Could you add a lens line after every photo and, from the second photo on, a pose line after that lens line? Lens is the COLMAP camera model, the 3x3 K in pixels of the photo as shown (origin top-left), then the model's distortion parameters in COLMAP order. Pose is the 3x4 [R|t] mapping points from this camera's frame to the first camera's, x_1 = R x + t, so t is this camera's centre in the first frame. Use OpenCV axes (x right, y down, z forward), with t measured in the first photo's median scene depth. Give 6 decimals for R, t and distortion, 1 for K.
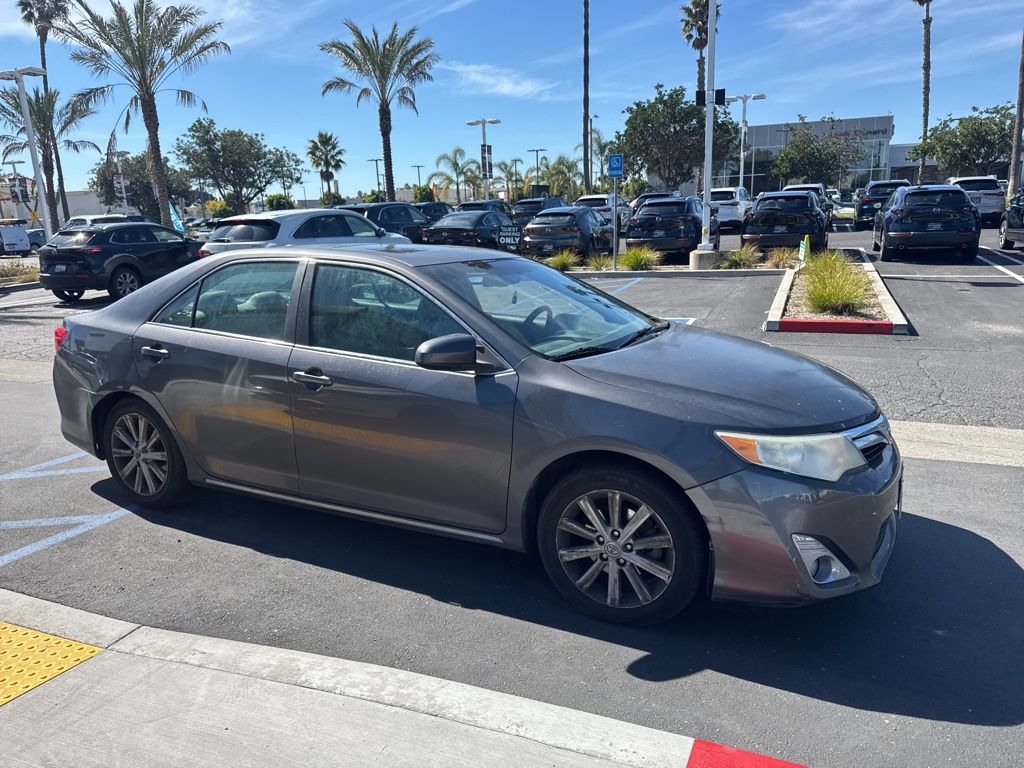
lens RADIAL K [[703.8, 0, 512.0], [0, 703.8, 384.0], [0, 0, 1]] dist [0.058945, -0.078873]
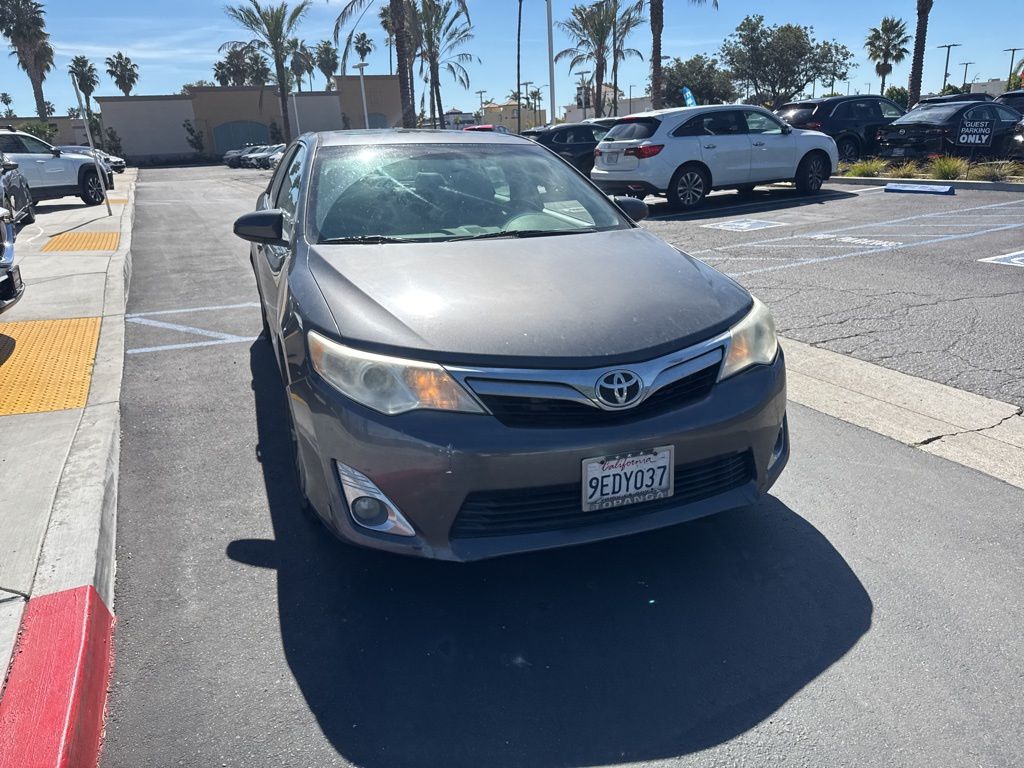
lens RADIAL K [[730.9, 0, 520.2], [0, 730.9, 360.7], [0, 0, 1]] dist [-0.001224, -0.005028]
pose [[0.747793, 0.195515, -0.634491, 0.165792], [-0.139741, 0.980599, 0.137472, -0.008018], [0.649059, -0.014137, 0.760607, 0.072683]]
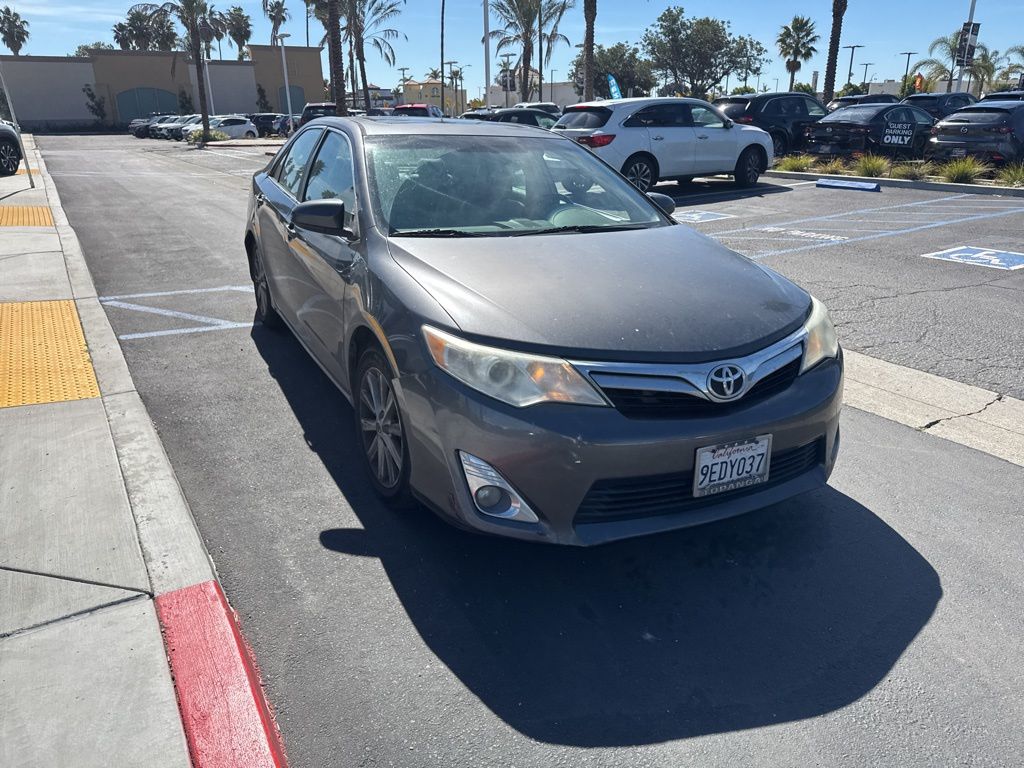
lens RADIAL K [[724.4, 0, 521.8], [0, 724.4, 366.0], [0, 0, 1]] dist [0.003652, -0.007653]
pose [[0.816543, 0.216530, -0.535138, 0.138340], [-0.159369, 0.975518, 0.151544, -0.005382], [0.554851, -0.038458, 0.831060, 0.045716]]
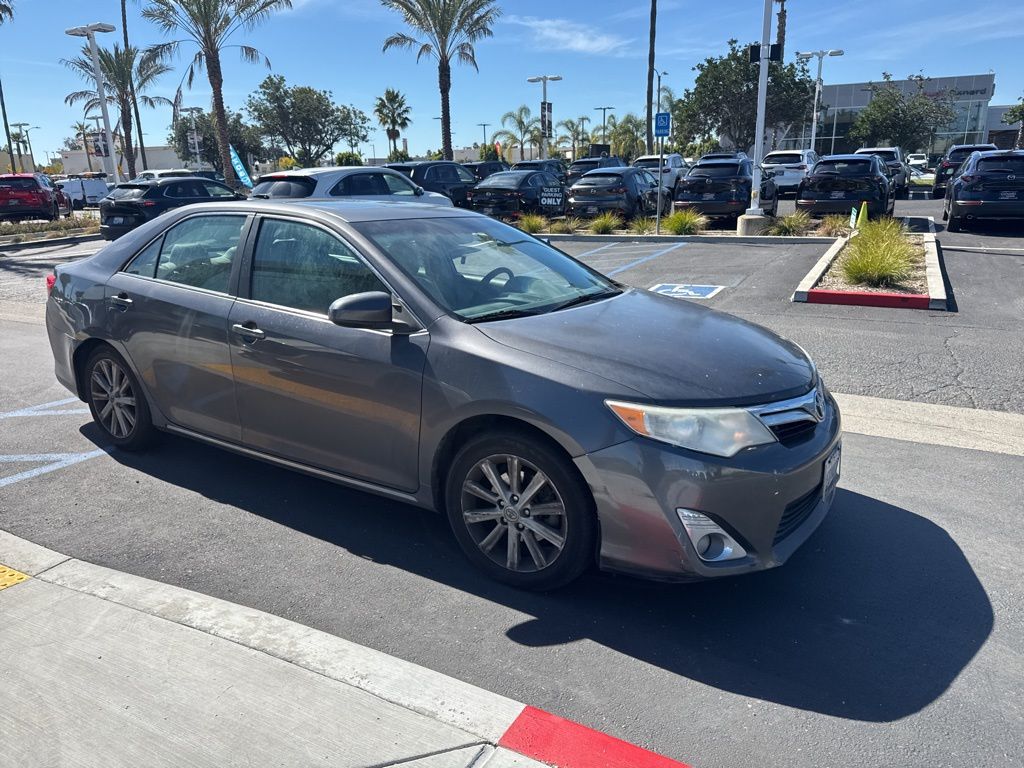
lens RADIAL K [[705.4, 0, 507.4], [0, 705.4, 378.9], [0, 0, 1]] dist [0.051485, -0.068541]
pose [[0.994606, 0.042664, -0.094547, 0.037170], [-0.038391, 0.998177, 0.046562, -0.000351], [0.096361, -0.042681, 0.994431, 0.002812]]
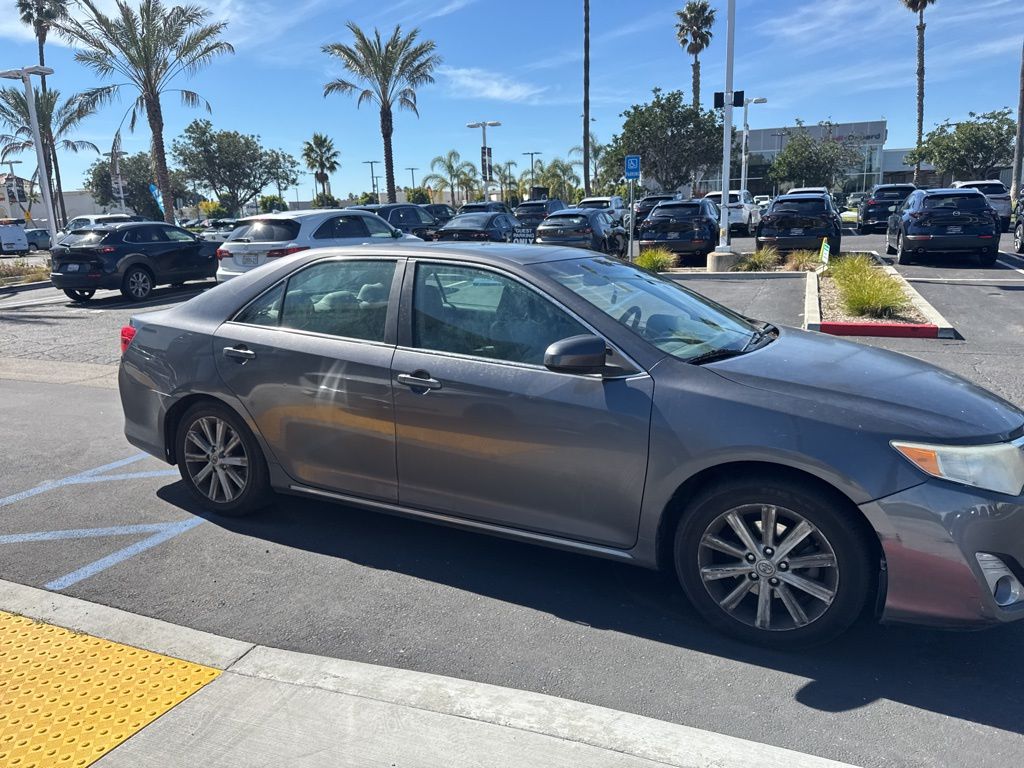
lens RADIAL K [[702.2, 0, 497.8], [0, 702.2, 375.7], [0, 0, 1]] dist [0.068795, -0.093303]
pose [[0.999986, 0.005309, -0.000711, -0.034987], [-0.005319, 0.999881, -0.014504, -0.000539], [0.000634, 0.014507, 0.999895, 0.010499]]
